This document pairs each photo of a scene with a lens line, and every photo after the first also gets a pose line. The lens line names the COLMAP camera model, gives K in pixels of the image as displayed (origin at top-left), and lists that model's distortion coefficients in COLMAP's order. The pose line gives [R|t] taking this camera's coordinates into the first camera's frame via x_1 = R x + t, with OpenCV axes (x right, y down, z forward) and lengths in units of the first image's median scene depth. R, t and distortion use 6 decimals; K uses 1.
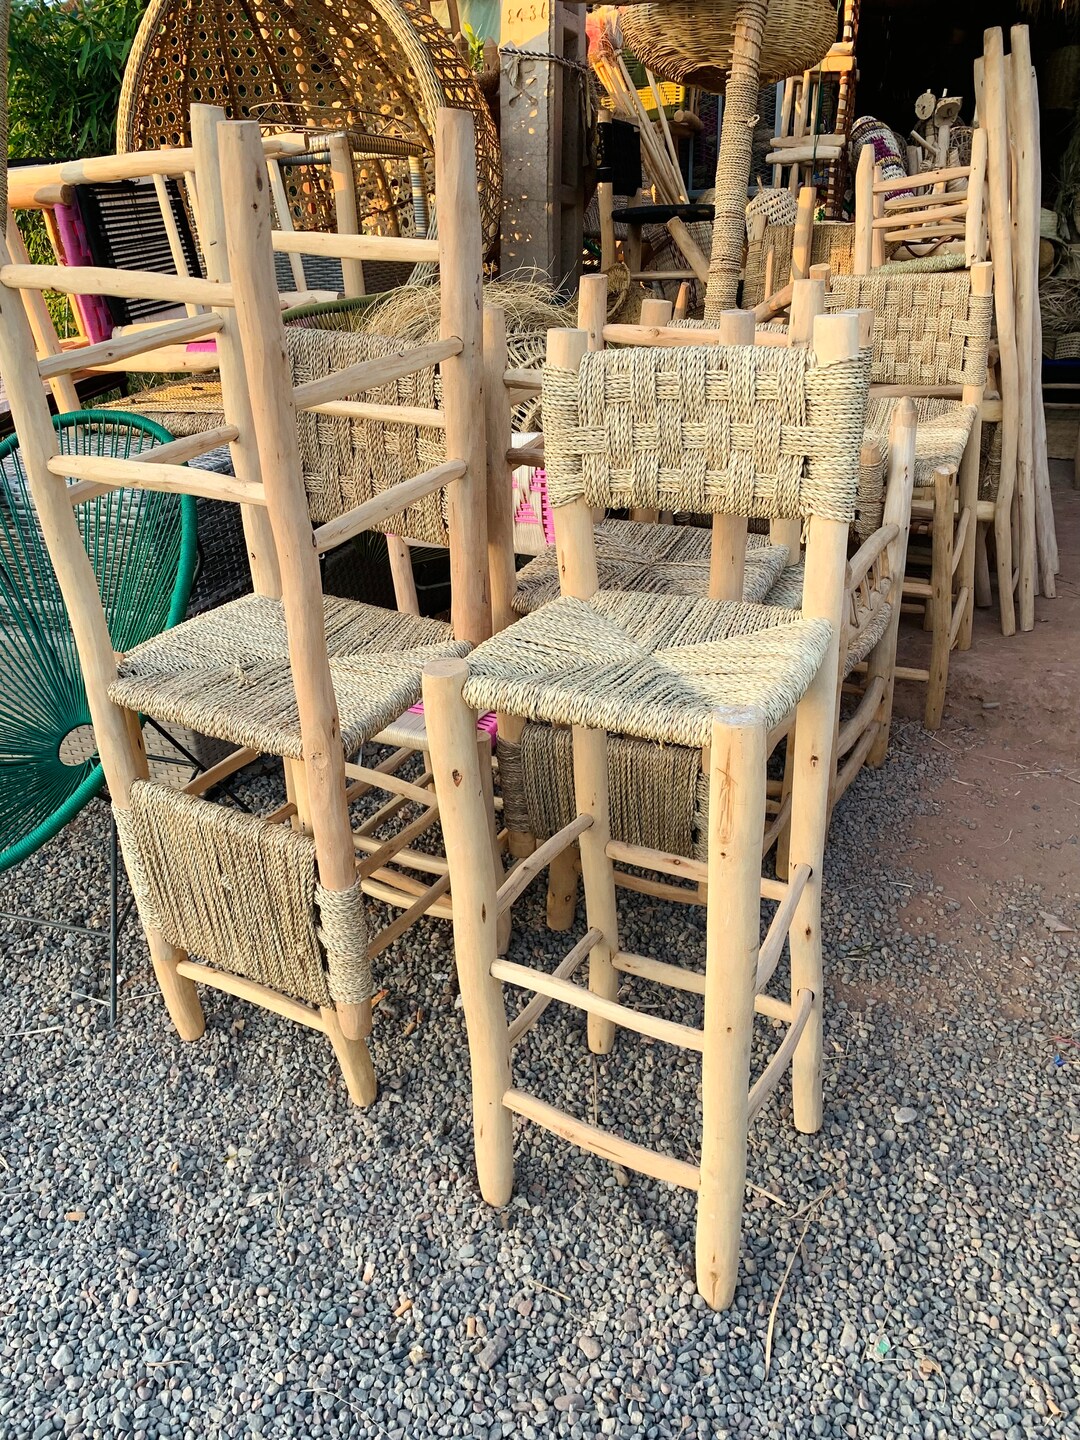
lens RADIAL K [[1102.8, 0, 546.8], [0, 1102.8, 718.8], [0, 0, 1]] dist [-0.002356, 0.006297]
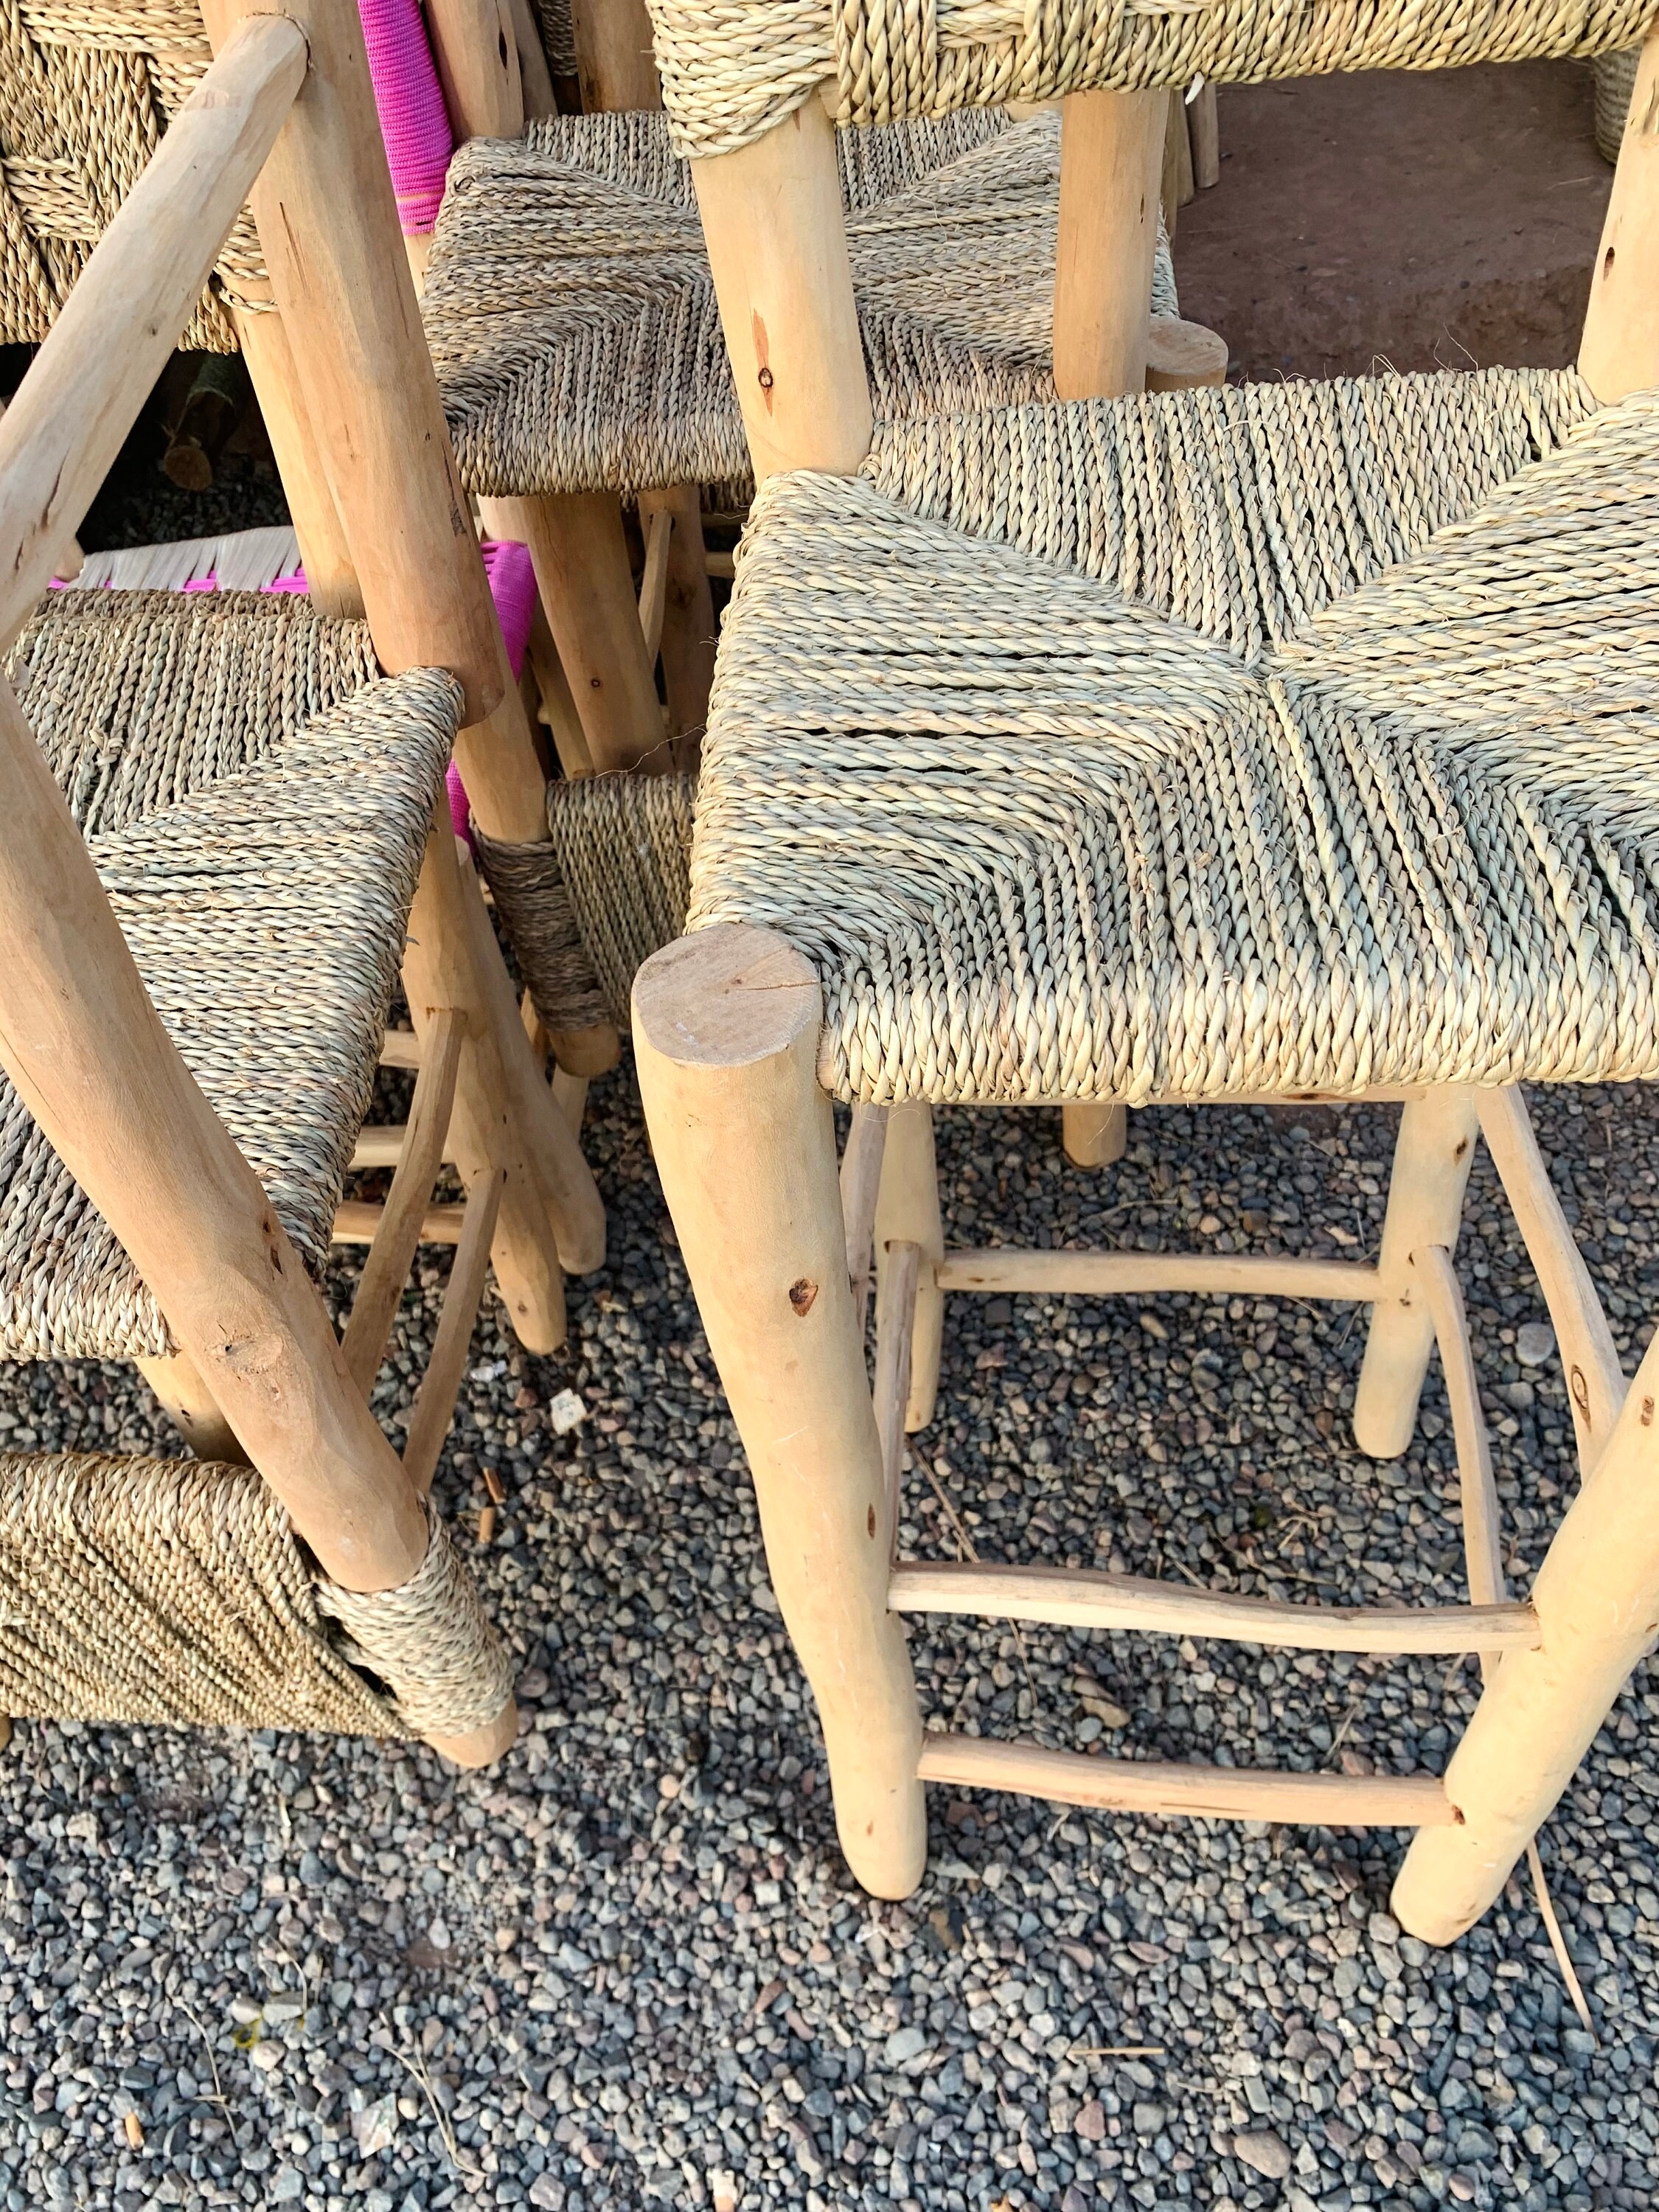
lens RADIAL K [[1694.0, 0, 817.3], [0, 1694.0, 1120.5], [0, 0, 1]] dist [-0.002356, 0.006297]
pose [[0.908929, -0.341736, 0.238882, -0.134498], [0.222376, 0.881958, 0.415570, -0.136592], [-0.352699, -0.324602, 0.877632, 0.501640]]
